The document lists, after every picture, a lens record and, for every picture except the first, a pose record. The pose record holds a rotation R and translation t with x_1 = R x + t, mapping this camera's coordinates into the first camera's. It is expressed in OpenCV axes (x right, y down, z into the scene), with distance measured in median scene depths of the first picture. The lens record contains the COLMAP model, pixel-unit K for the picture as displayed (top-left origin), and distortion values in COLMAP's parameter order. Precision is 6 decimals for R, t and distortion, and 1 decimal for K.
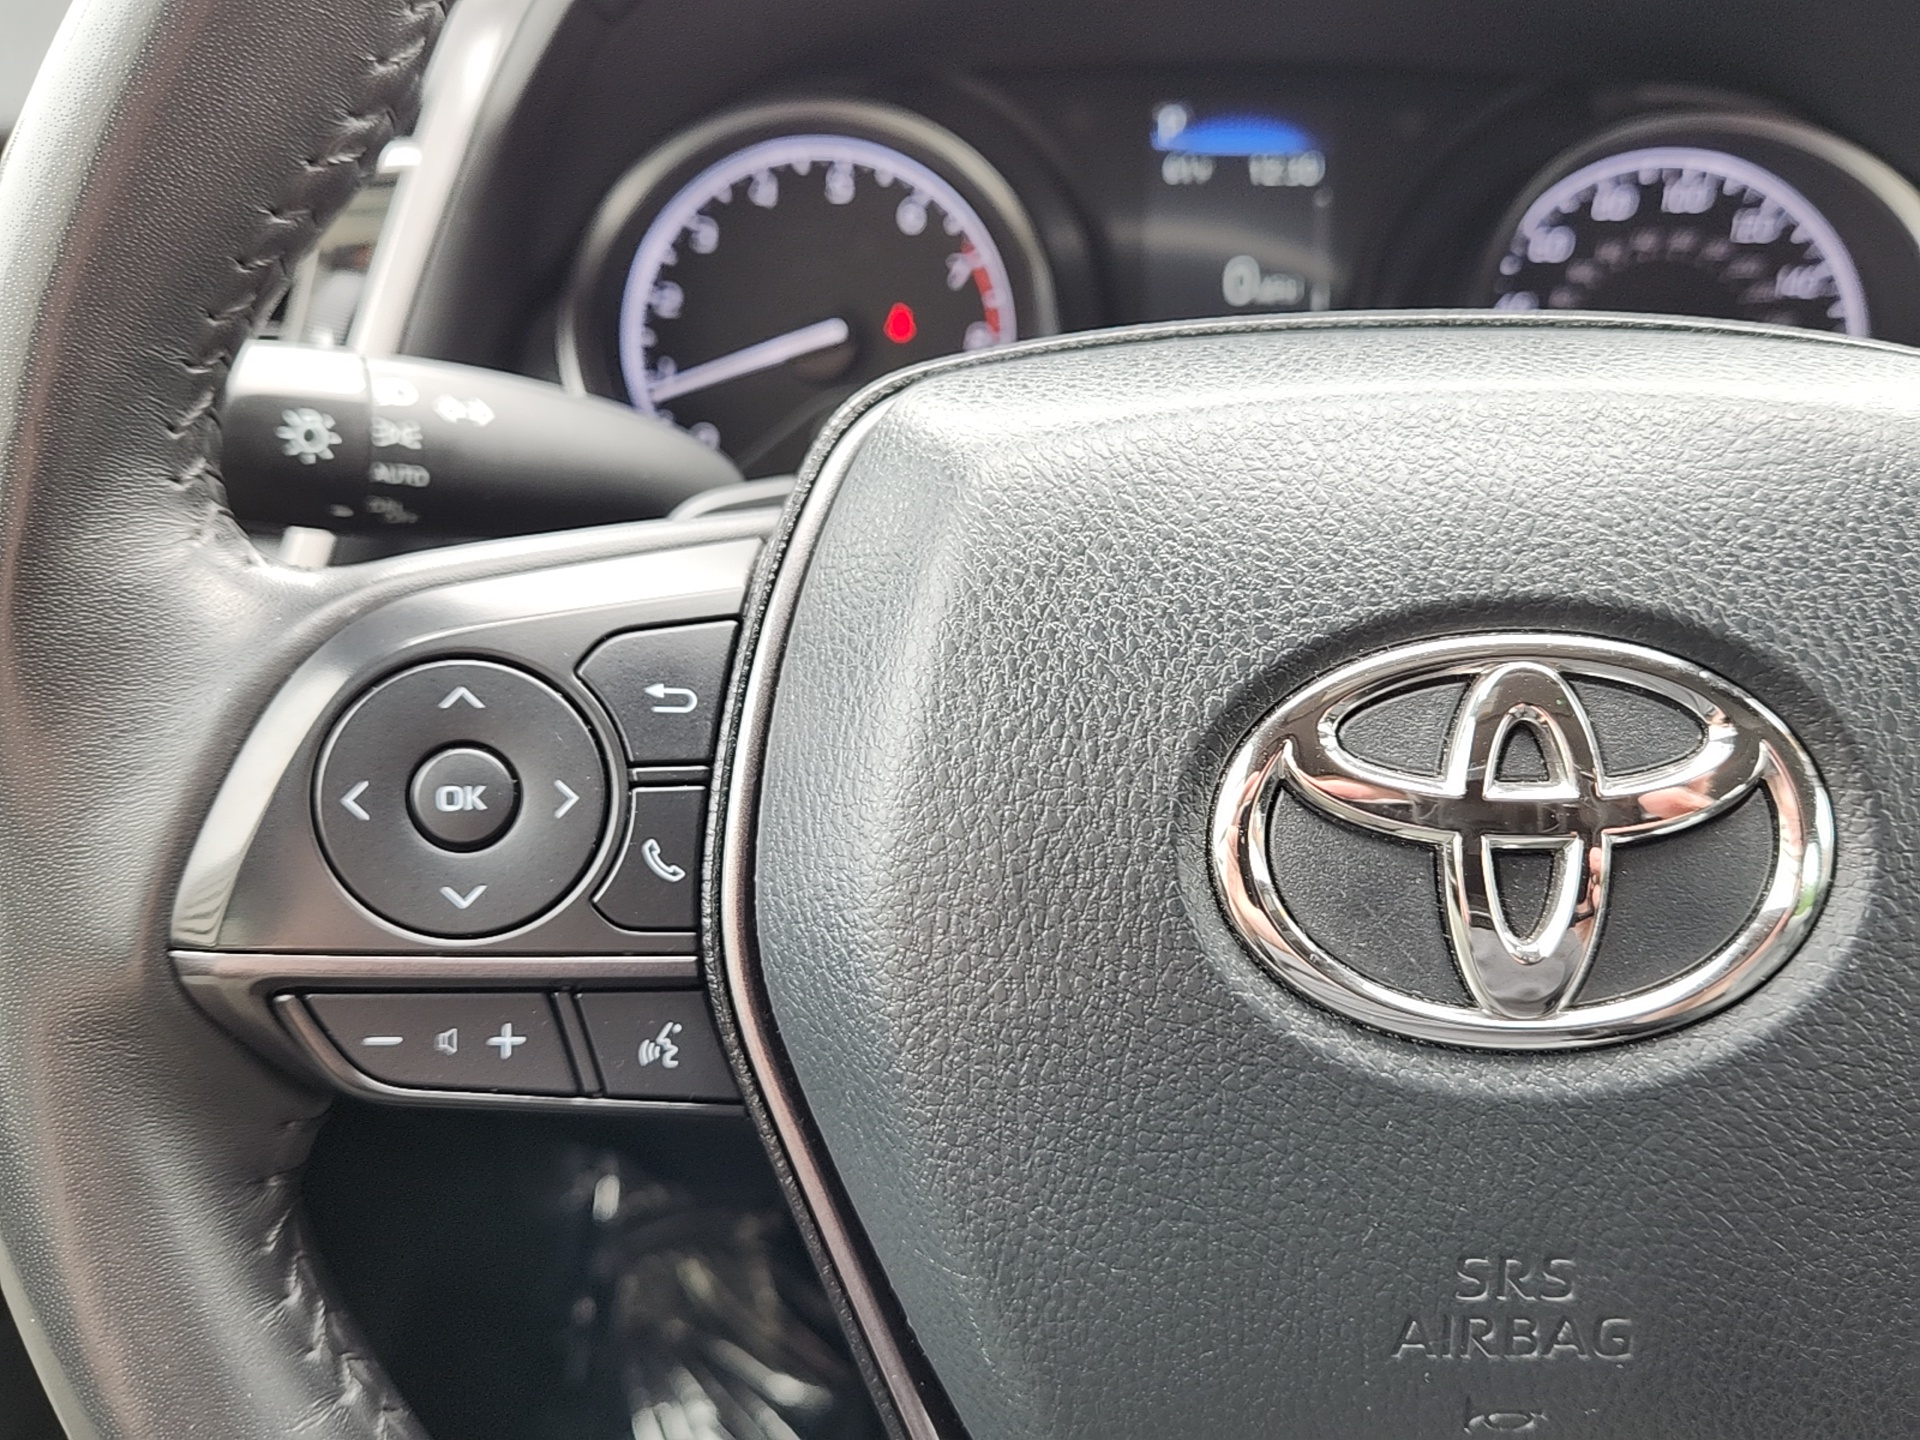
lens RADIAL K [[1617.8, 0, 1037.3], [0, 1617.8, 725.2], [0, 0, 1]] dist [0.030457, -0.061646]
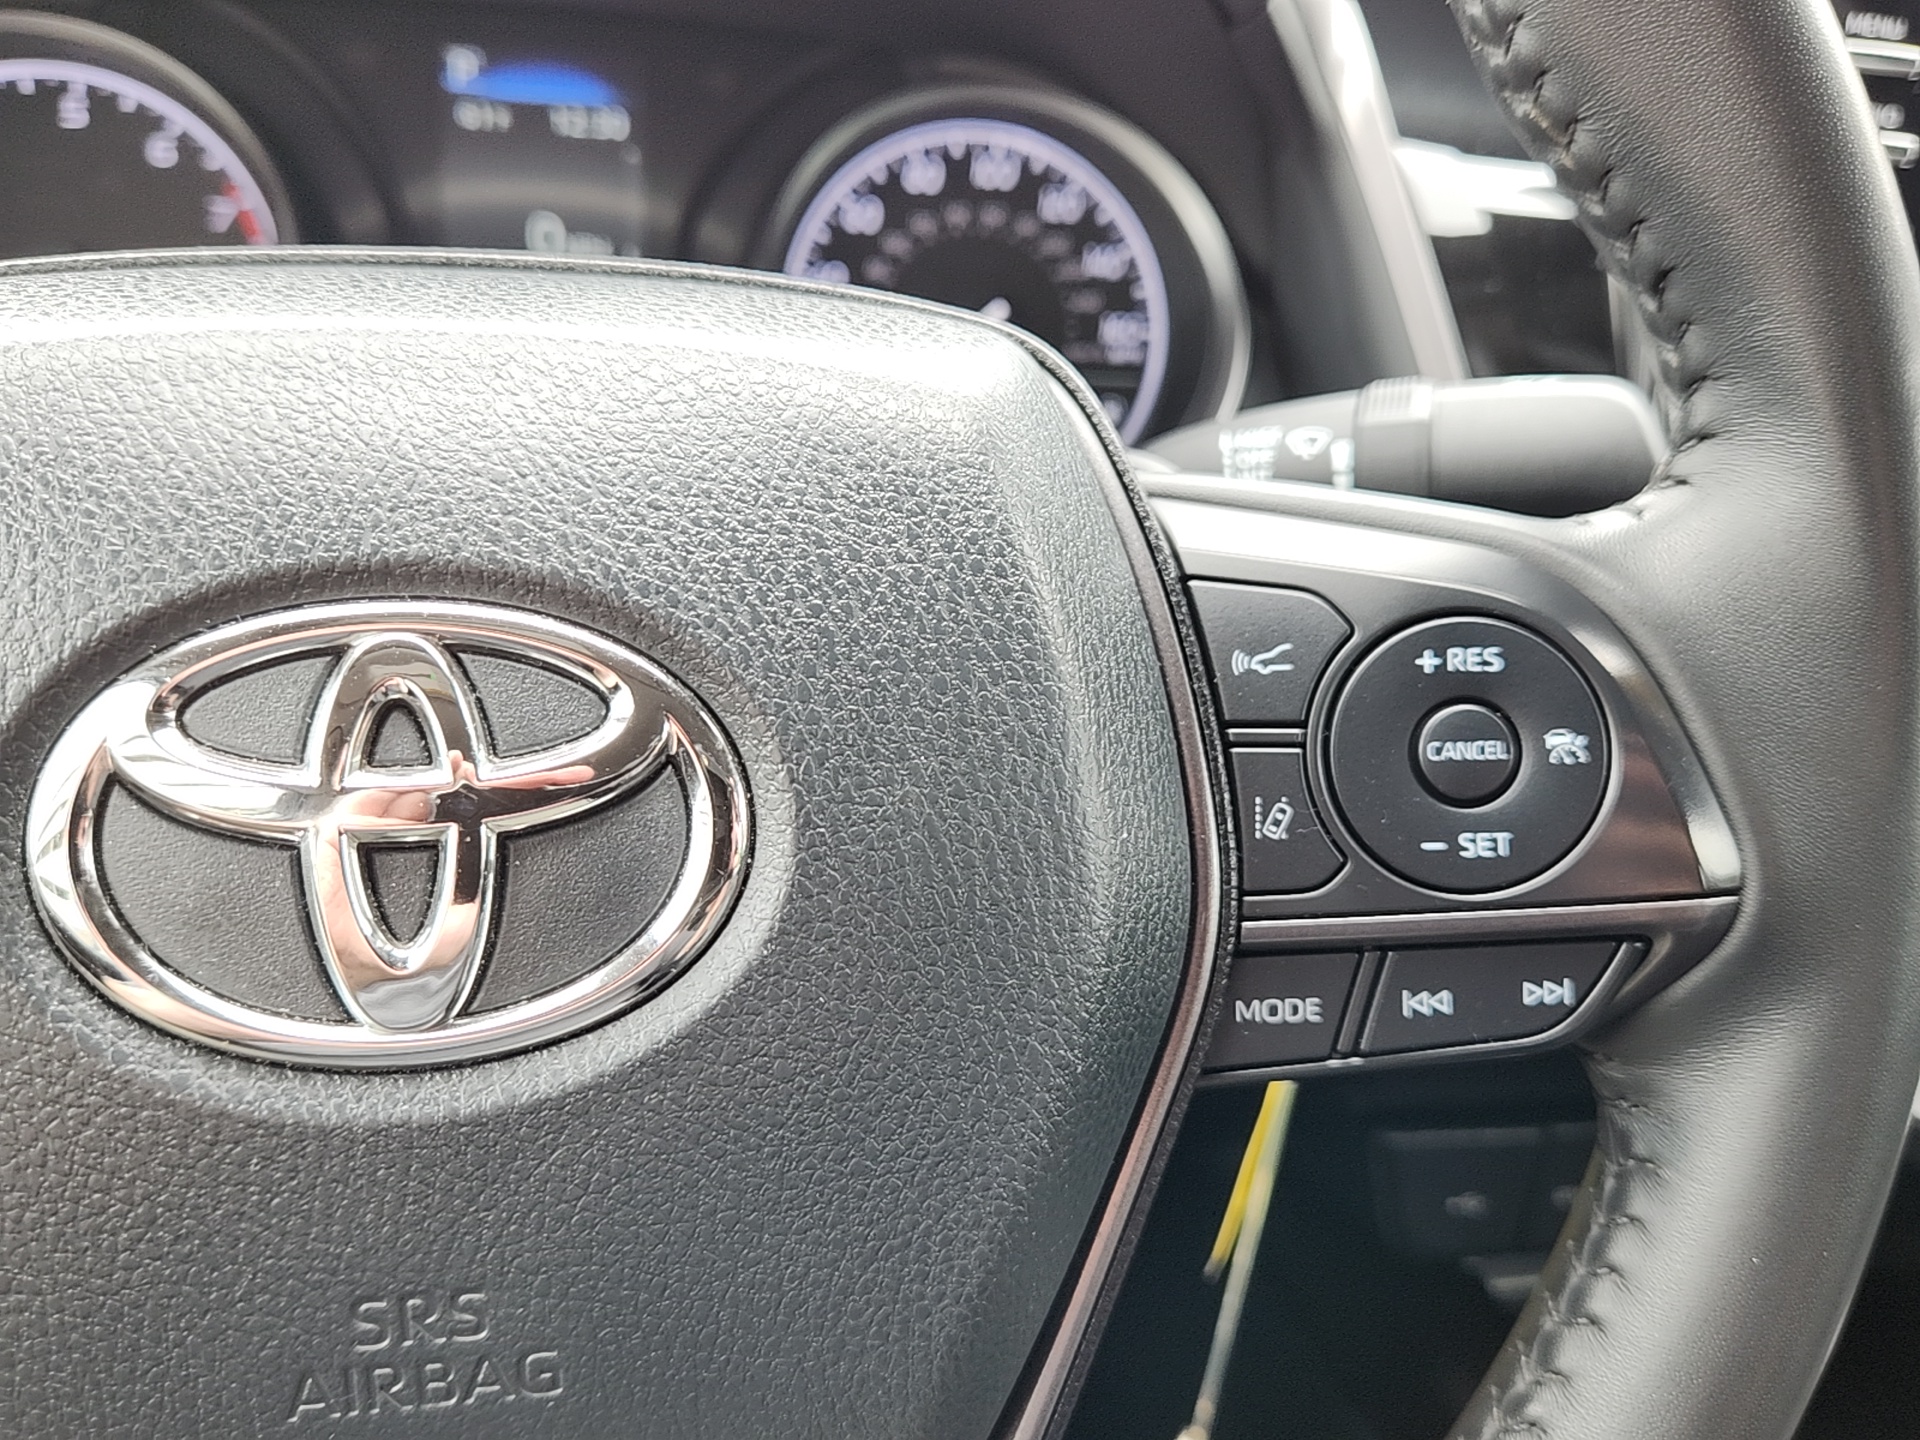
lens RADIAL K [[1628.3, 0, 960.0], [0, 1628.3, 720.0], [0, 0, 1]] dist [0.036379, -0.061262]
pose [[0.974583, -0.024144, 0.222721, 0.392144], [0.022679, 0.999701, 0.009134, 0.007818], [-0.222875, -0.003851, 0.974839, 0.053304]]
